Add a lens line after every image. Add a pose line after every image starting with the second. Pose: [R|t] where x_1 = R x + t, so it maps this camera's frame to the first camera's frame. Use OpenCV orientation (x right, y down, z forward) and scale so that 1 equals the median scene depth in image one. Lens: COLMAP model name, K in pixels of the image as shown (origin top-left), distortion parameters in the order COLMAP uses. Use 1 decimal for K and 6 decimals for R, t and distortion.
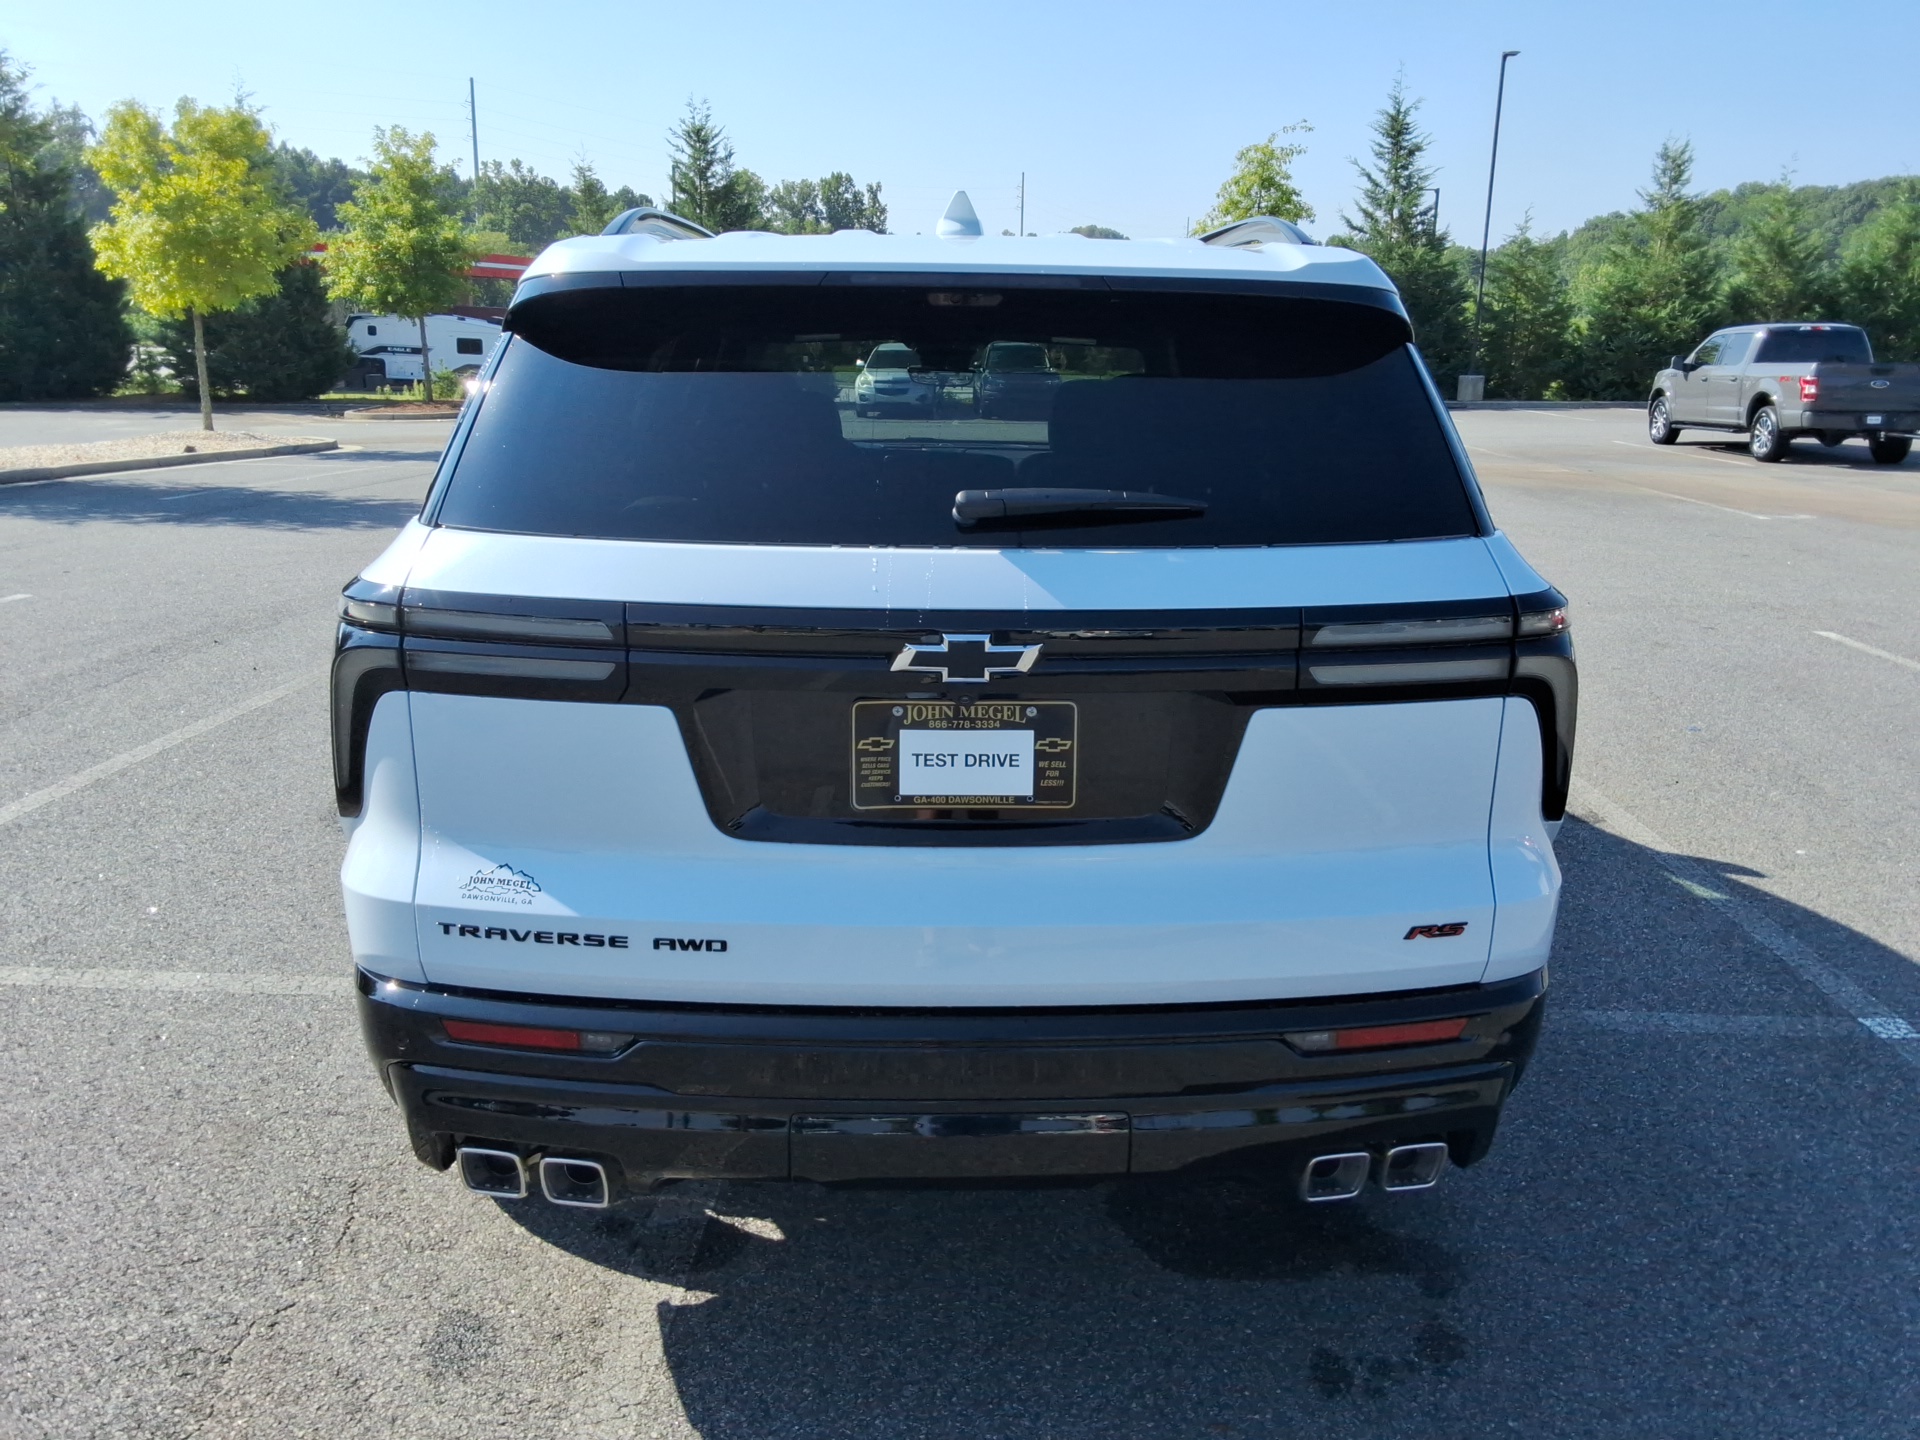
lens RADIAL K [[1543.9, 0, 959.0], [0, 1543.9, 705.0], [0, 0, 1]] dist [0.099178, -0.145765]
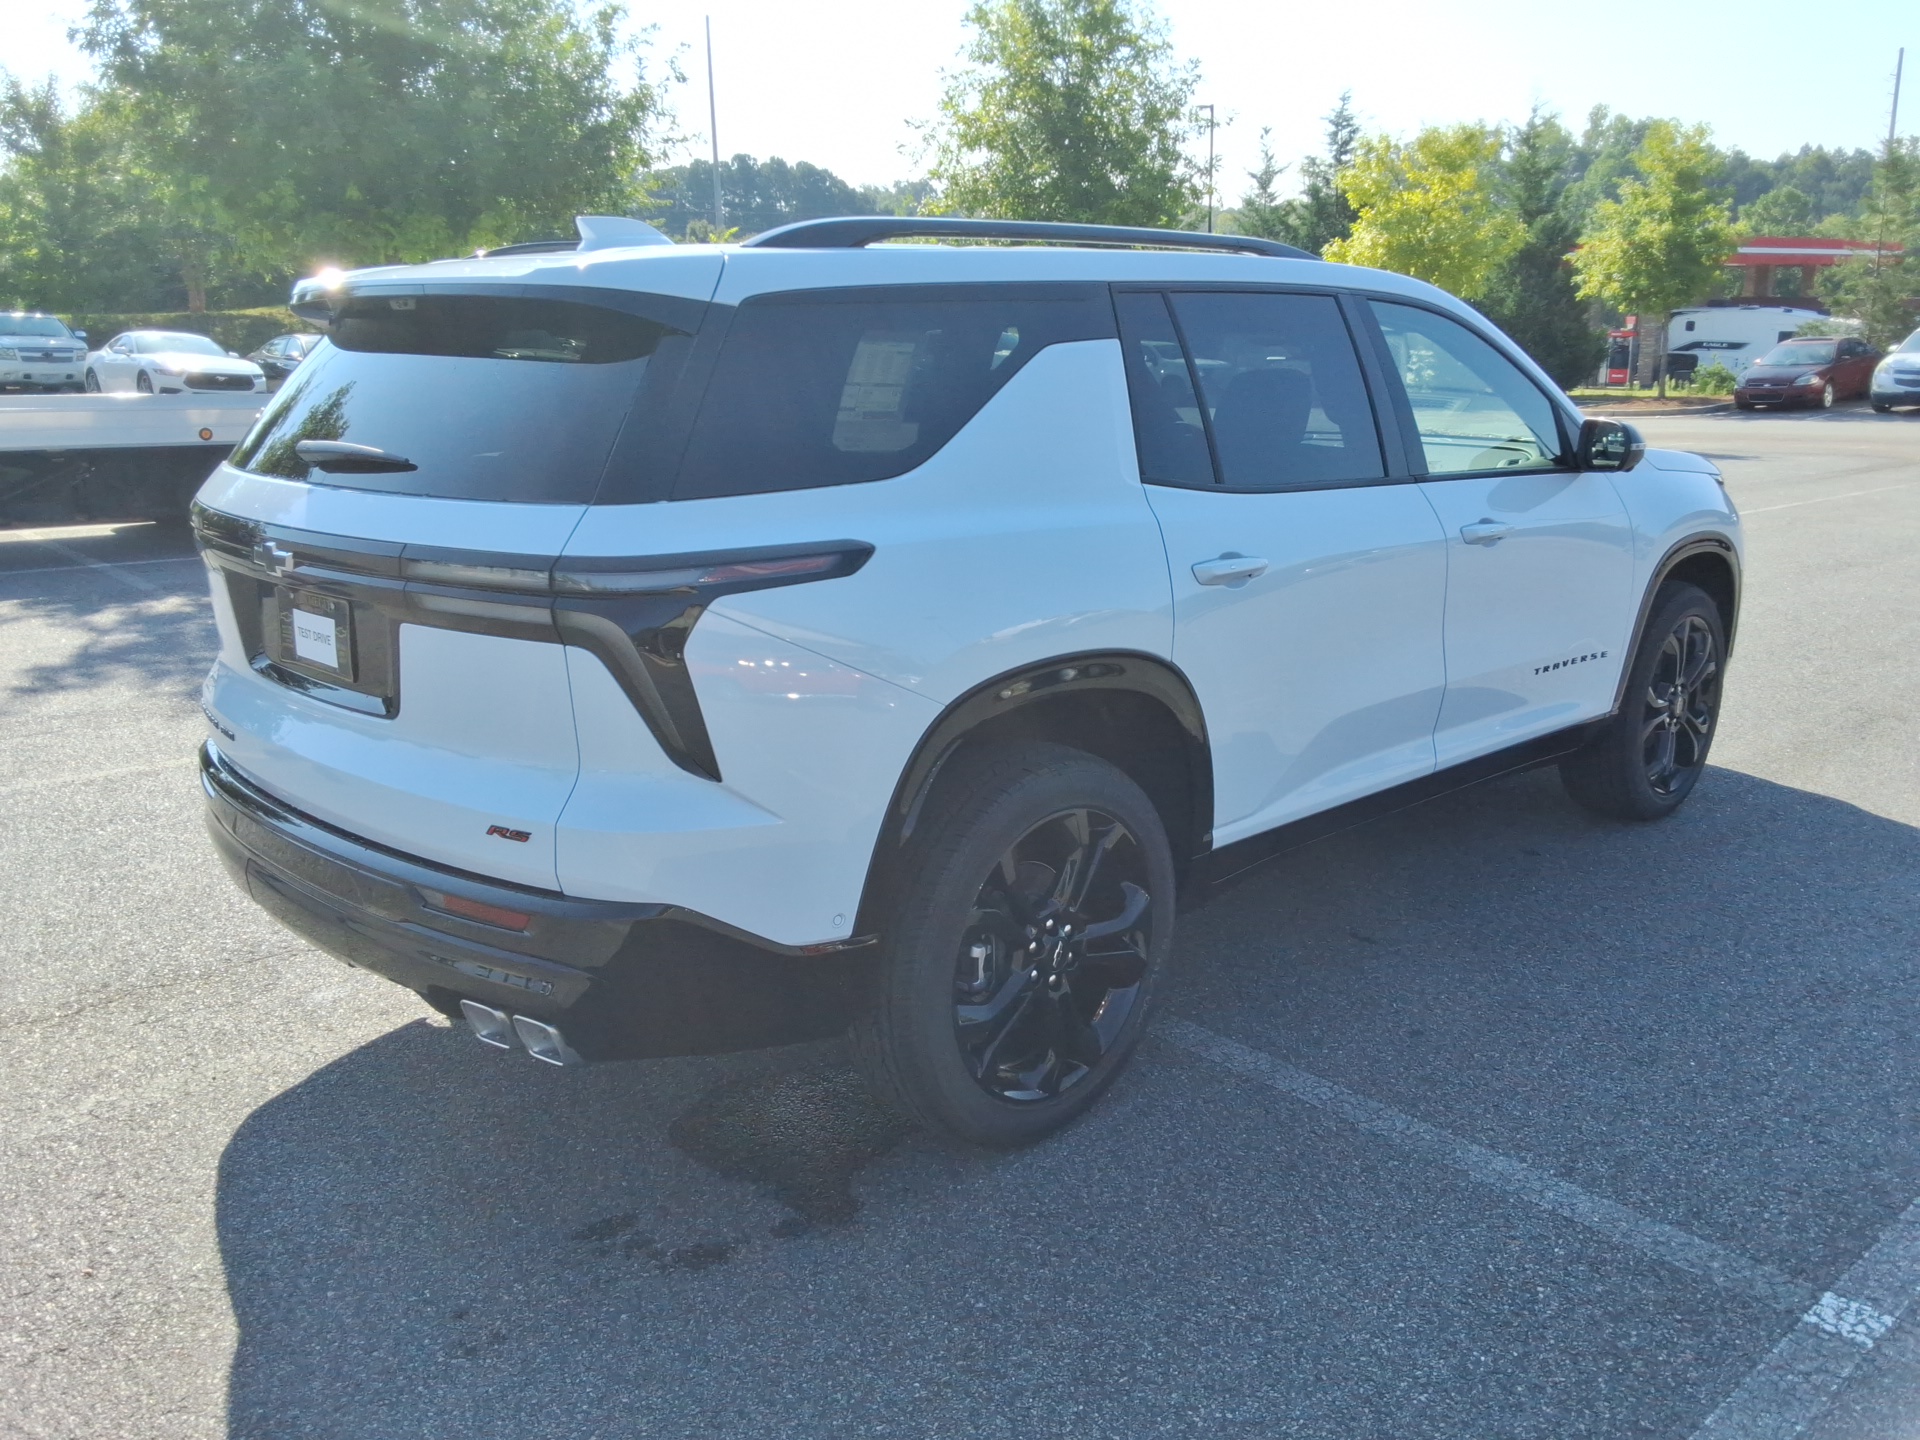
lens RADIAL K [[1543.9, 0, 988.2], [0, 1543.9, 692.8], [0, 0, 1]] dist [0.099178, -0.145765]
pose [[0.694639, 0.146646, -0.704253, 0.110504], [-0.150801, 0.986933, 0.056766, -0.006591], [0.703375, 0.066770, 0.707676, 0.033318]]
